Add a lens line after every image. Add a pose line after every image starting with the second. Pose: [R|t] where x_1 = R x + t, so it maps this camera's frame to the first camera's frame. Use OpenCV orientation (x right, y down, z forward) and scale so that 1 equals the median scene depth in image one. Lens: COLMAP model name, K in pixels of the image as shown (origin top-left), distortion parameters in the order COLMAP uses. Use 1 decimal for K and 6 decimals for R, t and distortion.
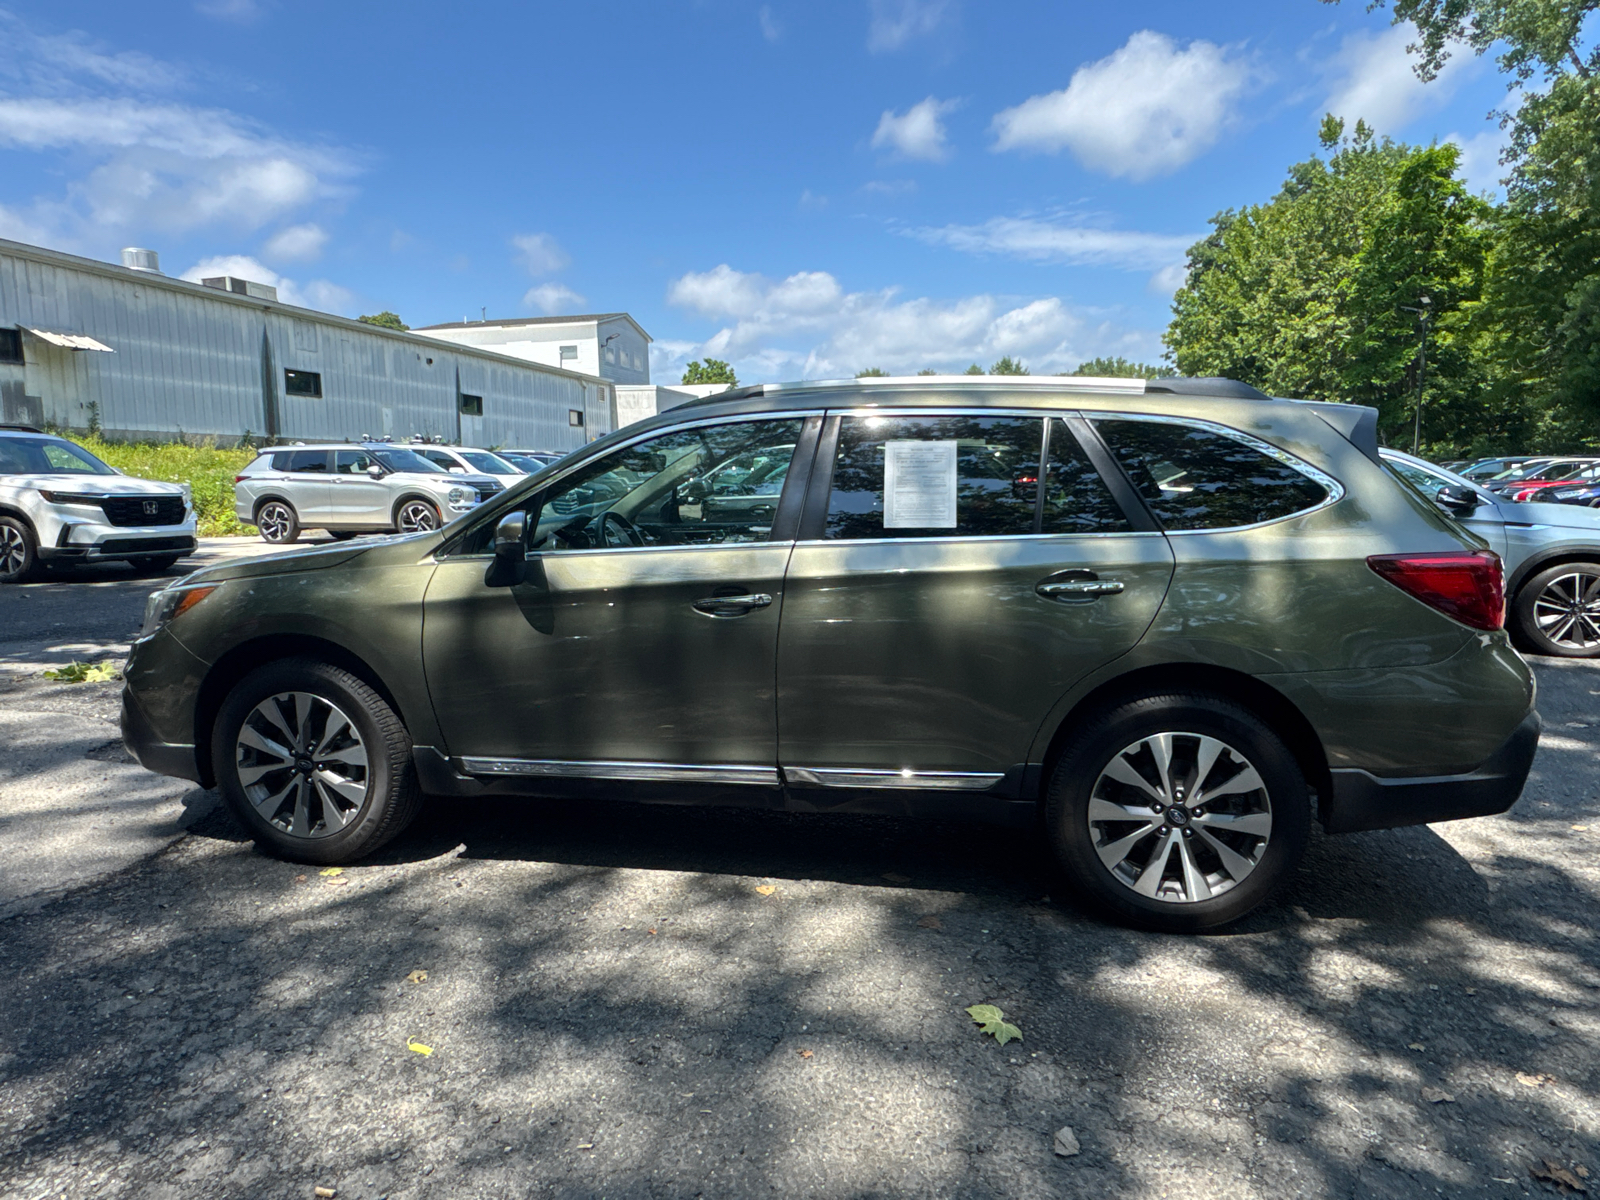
lens RADIAL K [[991.9, 0, 800.0], [0, 991.9, 605.1], [0, 0, 1]] dist [0.005727, -0.004453]
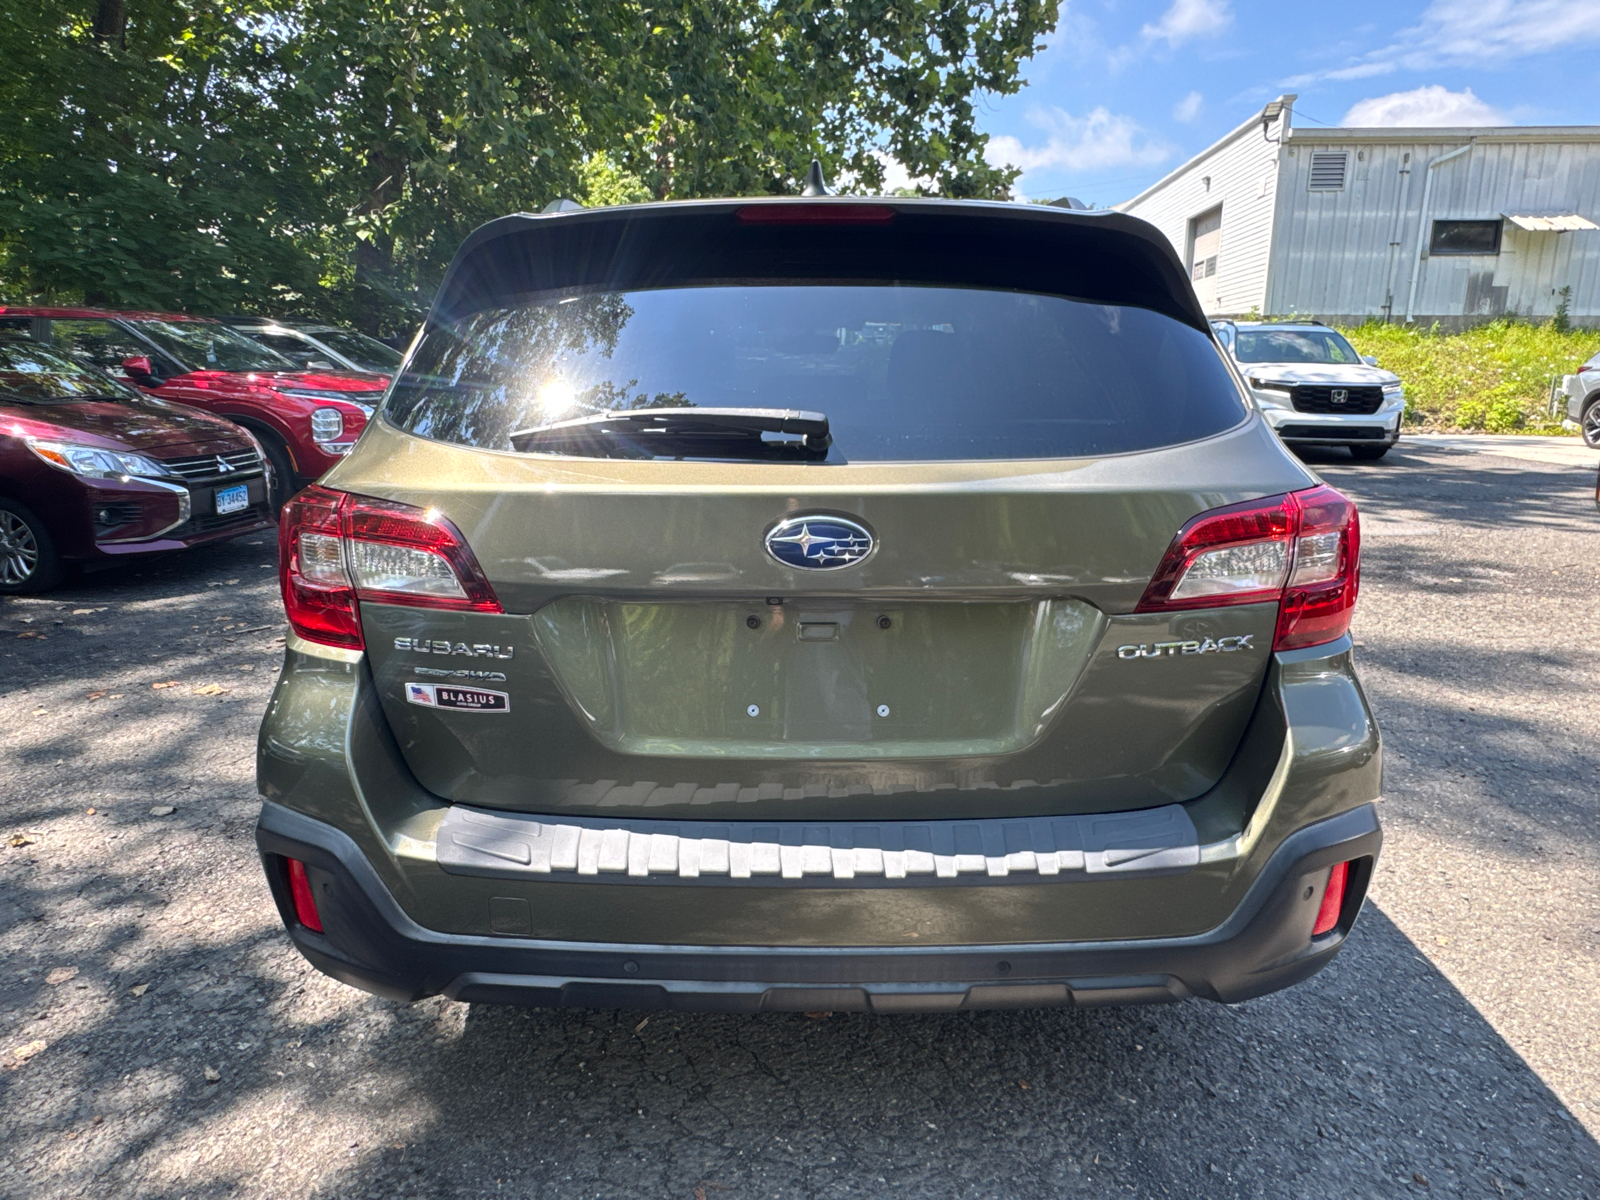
lens RADIAL K [[991.9, 0, 797.1], [0, 991.9, 599.8], [0, 0, 1]] dist [0.005727, -0.004453]
pose [[0.152086, 0.229228, -0.961418, 0.117984], [-0.134371, 0.968497, 0.209659, -0.012654], [0.979191, 0.097301, 0.178097, 0.109669]]
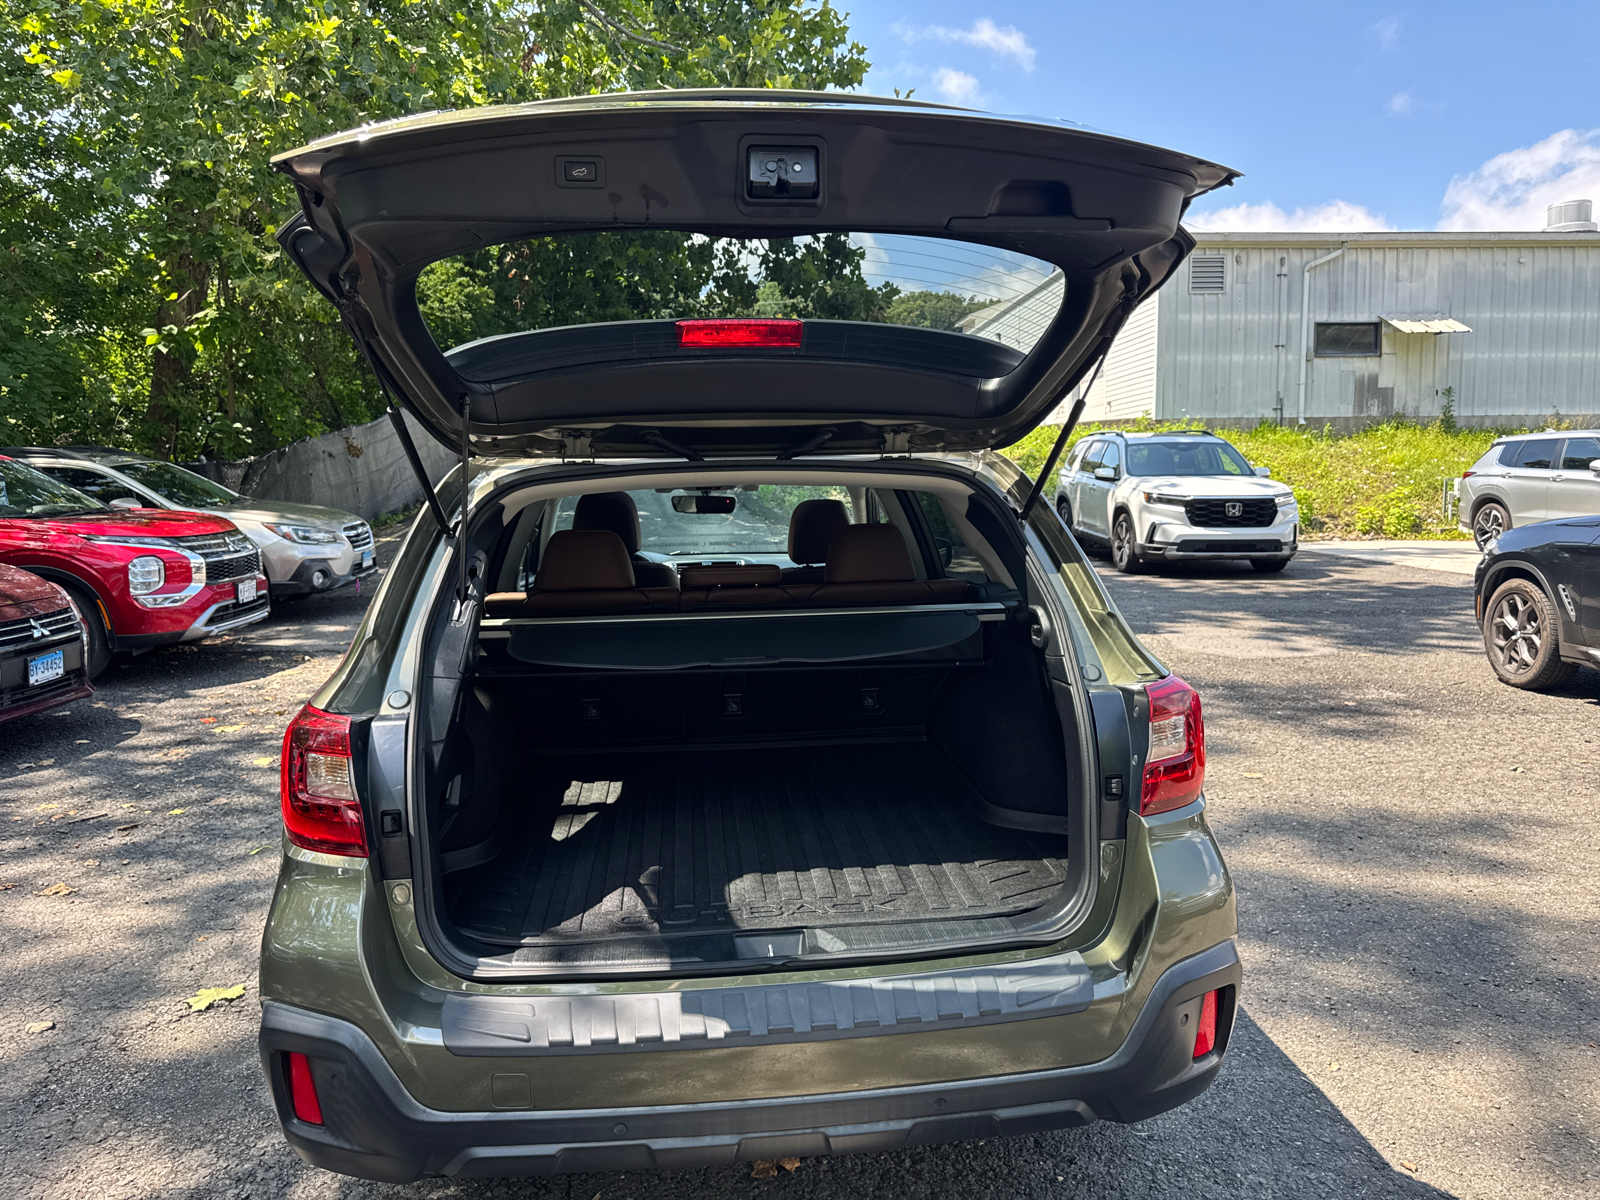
lens RADIAL K [[1146.5, 0, 785.9], [0, 1146.5, 600.3], [0, 0, 1]] dist [0.005699, -0.014848]
pose [[0.260739, 0.108689, -0.959271, 0.135774], [-0.112612, 0.990283, 0.081594, -0.019494], [0.958819, 0.086751, 0.270445, 0.100901]]
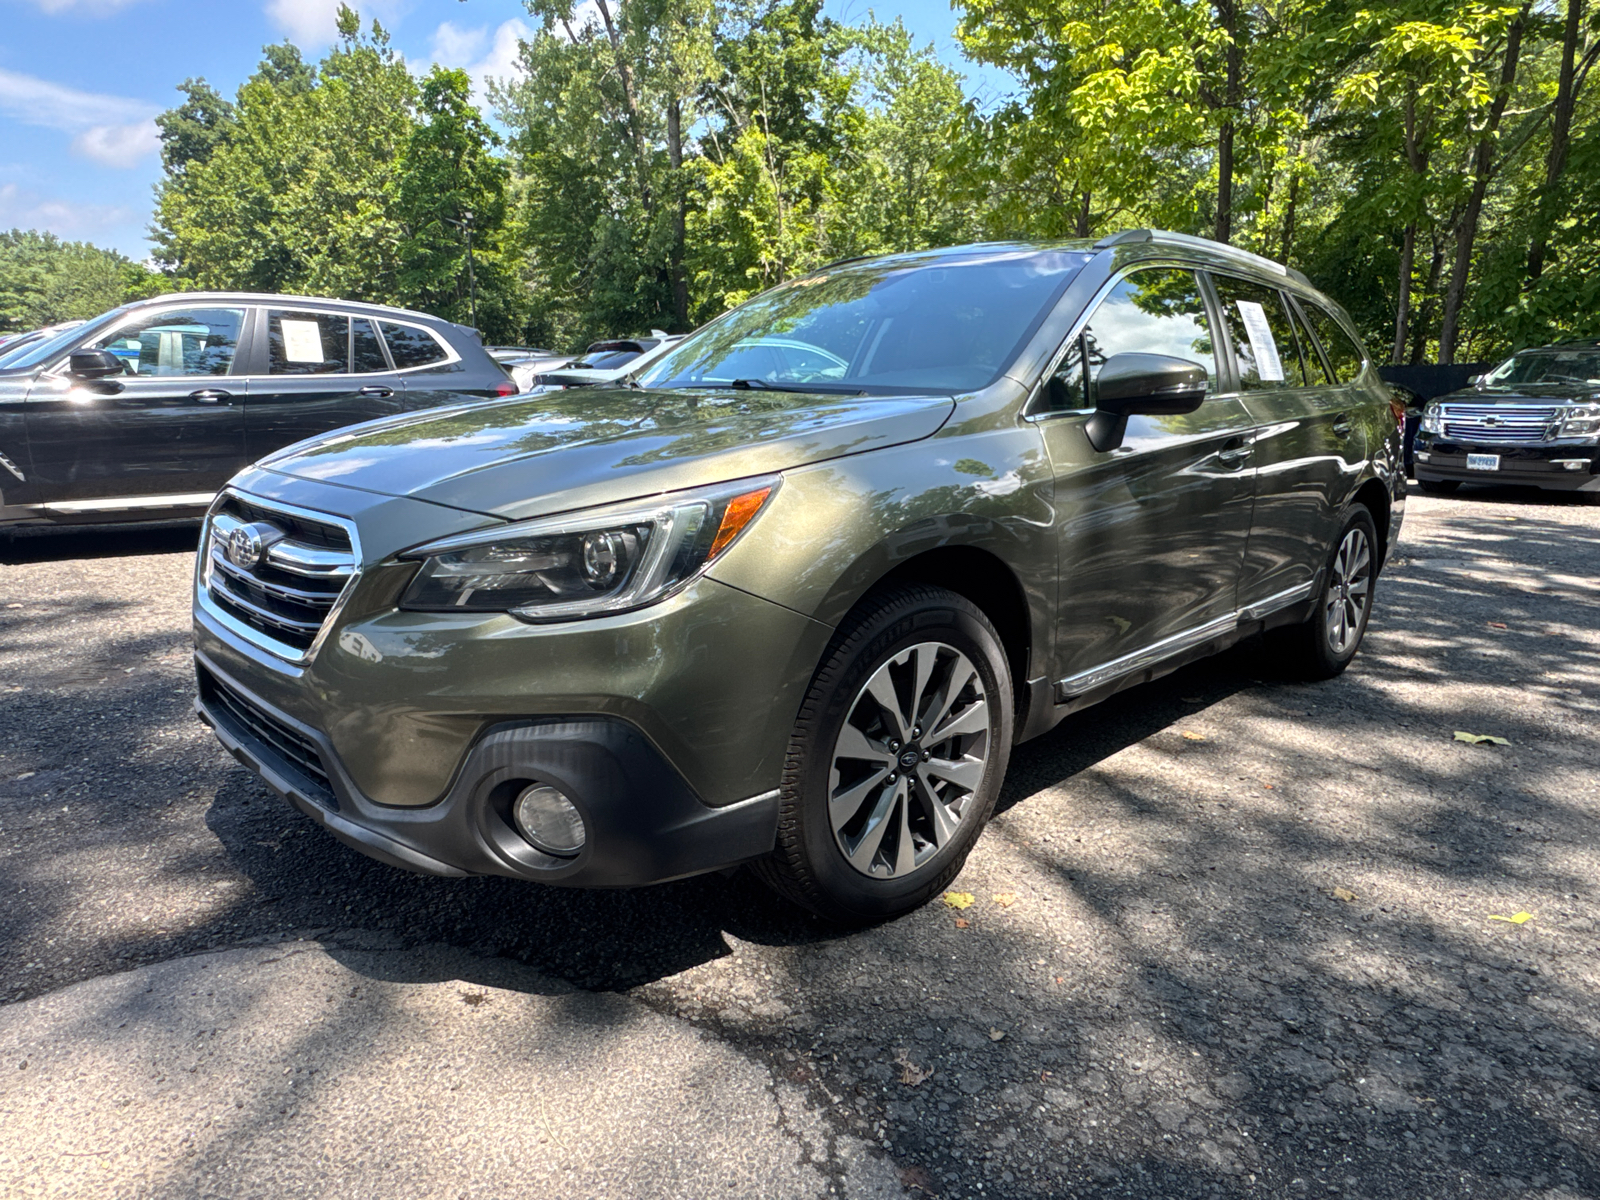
lens RADIAL K [[991.9, 0, 787.8], [0, 991.9, 602.2], [0, 0, 1]] dist [0.005727, -0.004453]
pose [[0.584936, -0.165333, 0.794050, -0.132914], [0.094429, 0.986228, 0.135786, -0.003565], [-0.805564, -0.004445, 0.592492, 0.090504]]
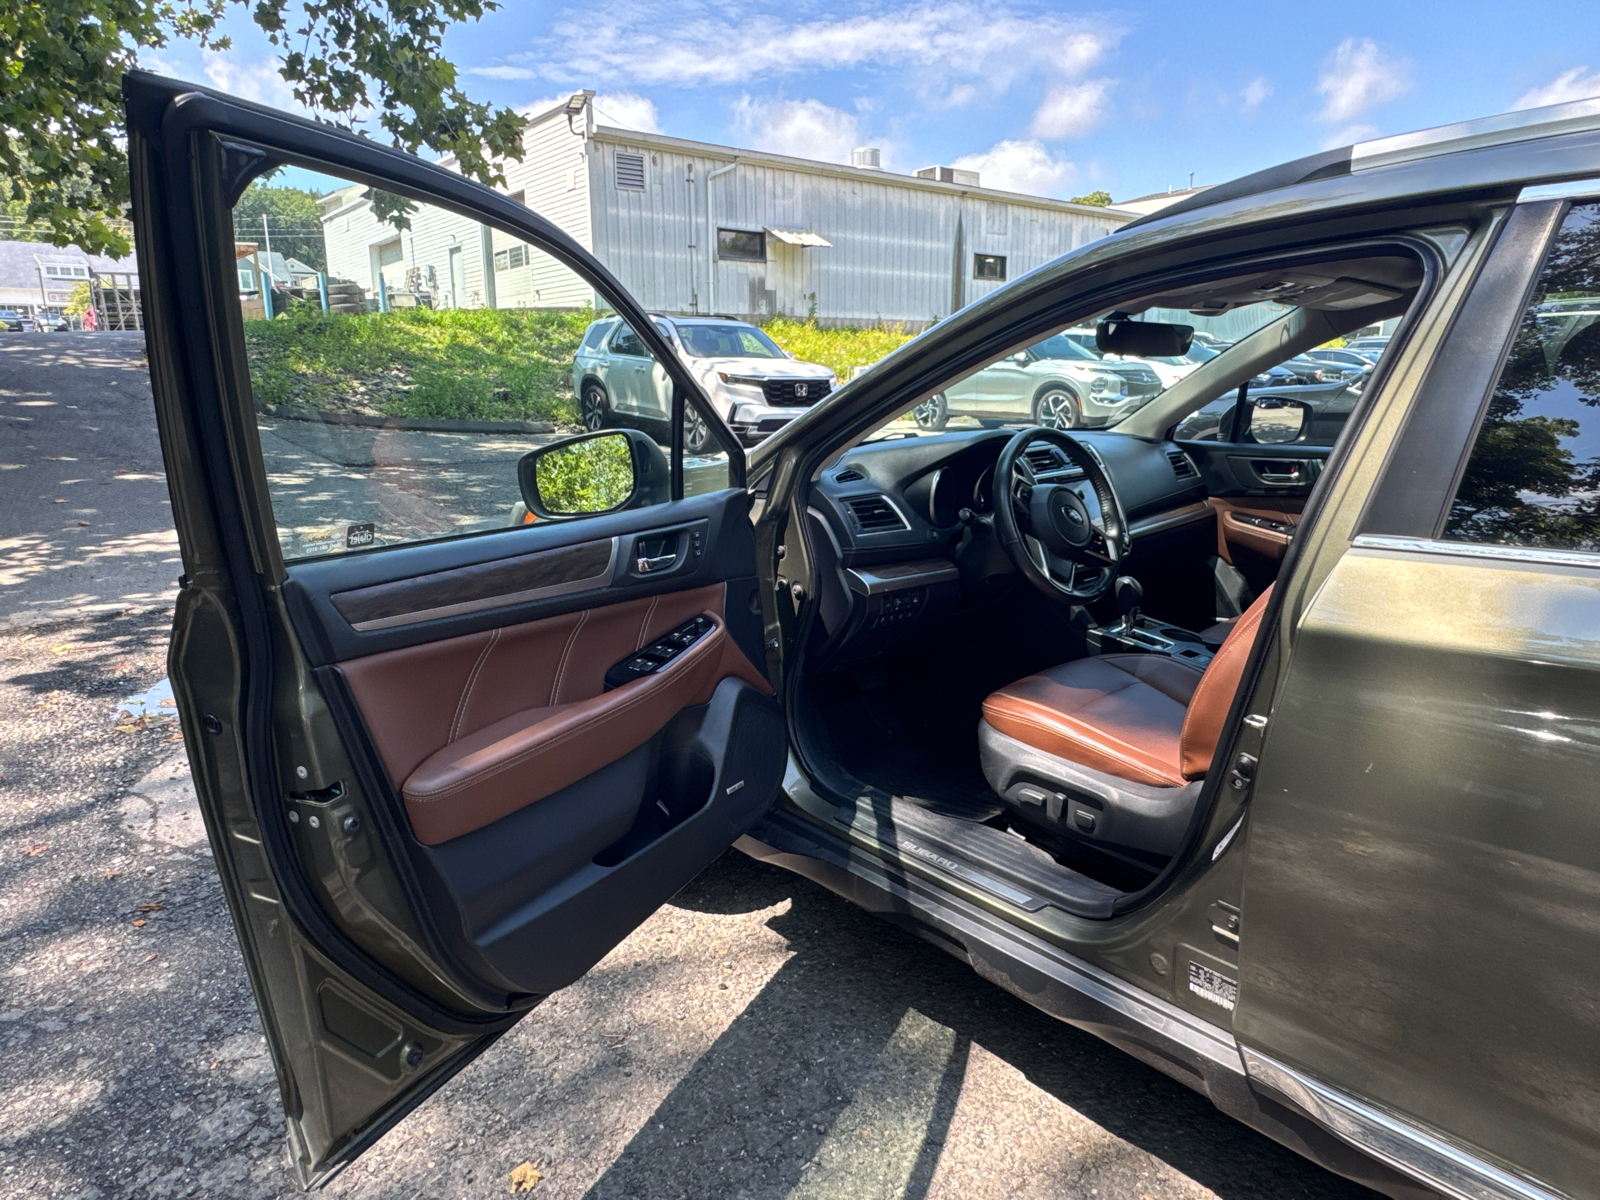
lens RADIAL K [[991.9, 0, 789.7], [0, 991.9, 592.3], [0, 0, 1]] dist [0.005727, -0.004453]
pose [[0.780211, 0.146458, -0.608130, 0.006966], [-0.084958, 0.988006, 0.128945, -0.007777], [0.619720, -0.048939, 0.783295, 0.057832]]
